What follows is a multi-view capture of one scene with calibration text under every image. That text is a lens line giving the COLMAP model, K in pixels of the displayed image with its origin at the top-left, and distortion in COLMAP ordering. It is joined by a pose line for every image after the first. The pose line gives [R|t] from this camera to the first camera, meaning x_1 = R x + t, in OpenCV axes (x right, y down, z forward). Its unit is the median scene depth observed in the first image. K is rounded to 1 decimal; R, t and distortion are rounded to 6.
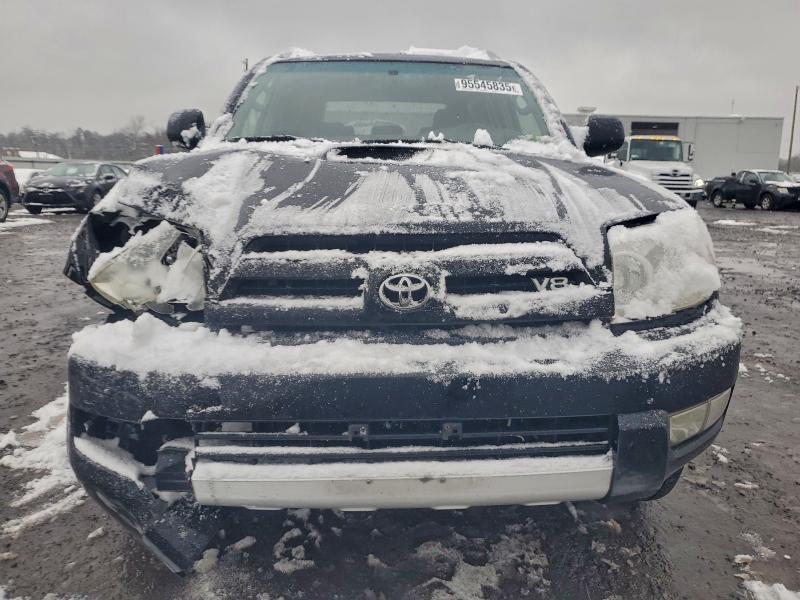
lens RADIAL K [[634.8, 0, 402.1], [0, 634.8, 299.3], [0, 0, 1]] dist [0.065511, -0.087029]
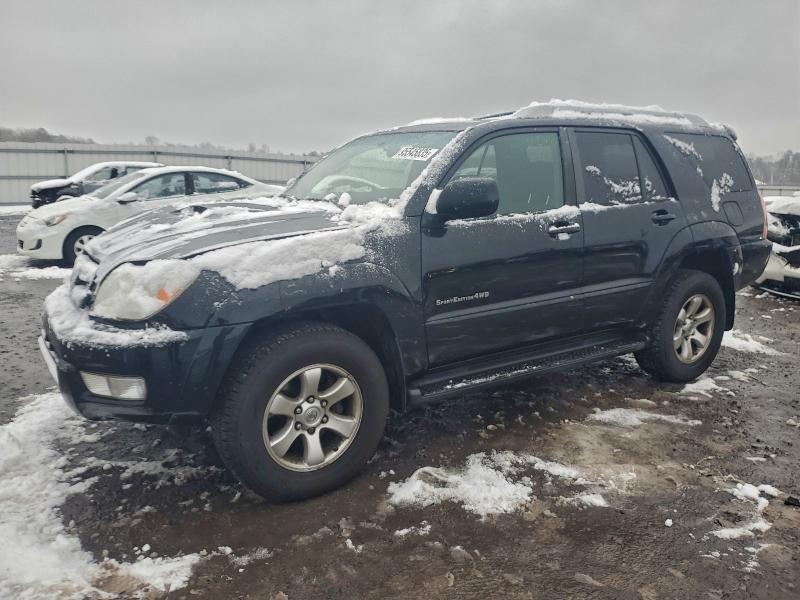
lens RADIAL K [[649.6, 0, 397.3], [0, 649.6, 299.5], [0, 0, 1]] dist [0.173384, -0.377246]
pose [[0.500640, 0.165356, -0.849716, 1.791392], [-0.195243, 0.977863, 0.075259, -0.238587], [0.843350, 0.128223, 0.521842, 0.585086]]
